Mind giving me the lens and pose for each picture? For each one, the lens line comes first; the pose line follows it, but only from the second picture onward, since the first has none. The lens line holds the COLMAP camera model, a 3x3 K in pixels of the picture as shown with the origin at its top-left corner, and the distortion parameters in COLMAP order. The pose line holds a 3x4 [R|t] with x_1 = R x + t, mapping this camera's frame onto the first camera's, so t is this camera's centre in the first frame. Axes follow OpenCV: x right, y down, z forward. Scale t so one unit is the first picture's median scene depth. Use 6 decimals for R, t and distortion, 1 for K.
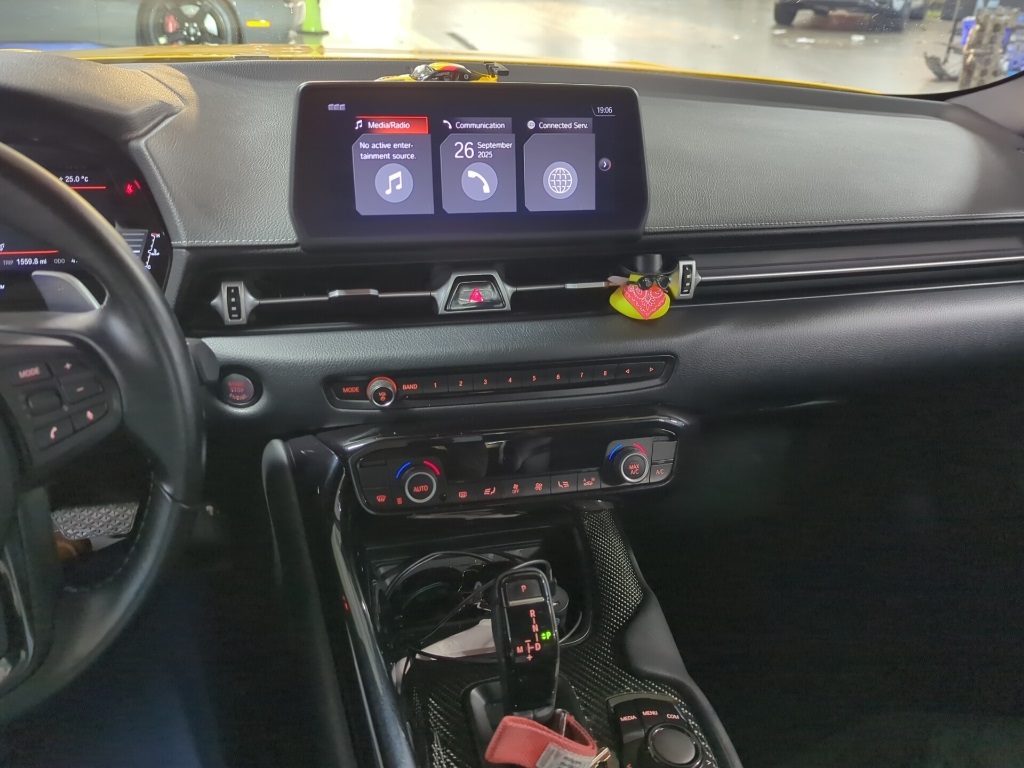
lens RADIAL K [[742.8, 0, 512.1], [0, 742.8, 384.4], [0, 0, 1]] dist [0.008062, -0.014584]
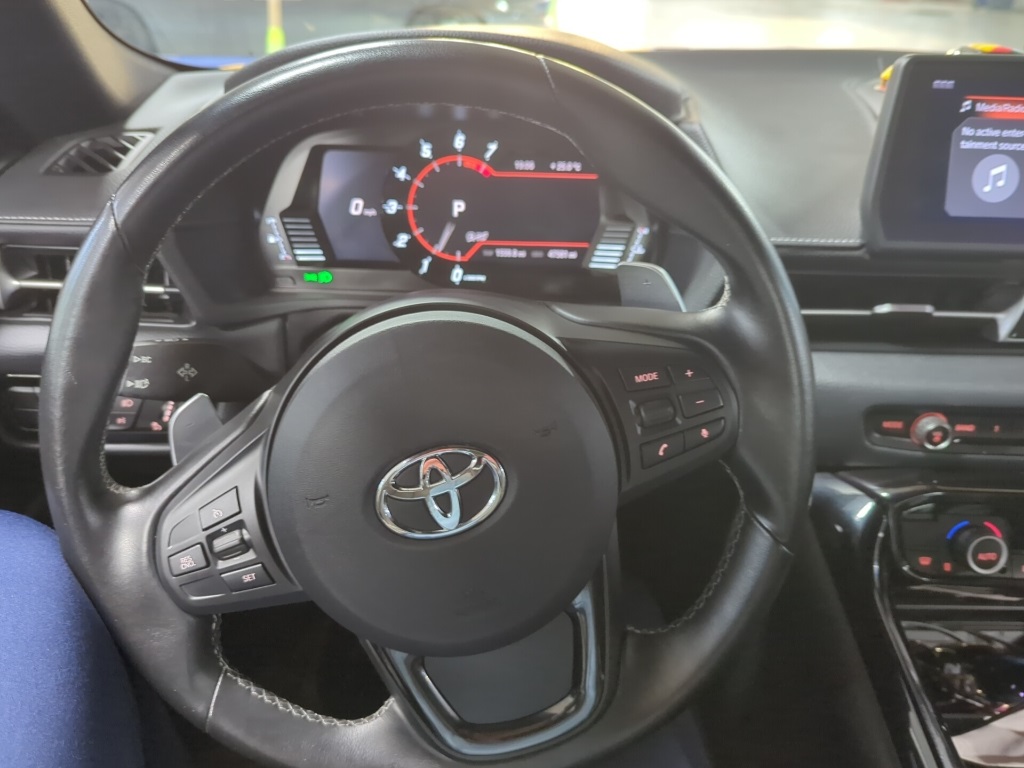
lens RADIAL K [[742.8, 0, 510.4], [0, 742.8, 383.6], [0, 0, 1]] dist [0.008062, -0.014584]
pose [[0.971369, 0.088823, -0.220345, -0.475934], [-0.094033, 0.995481, -0.013250, 0.013613], [0.218173, 0.033590, 0.975332, 0.097364]]
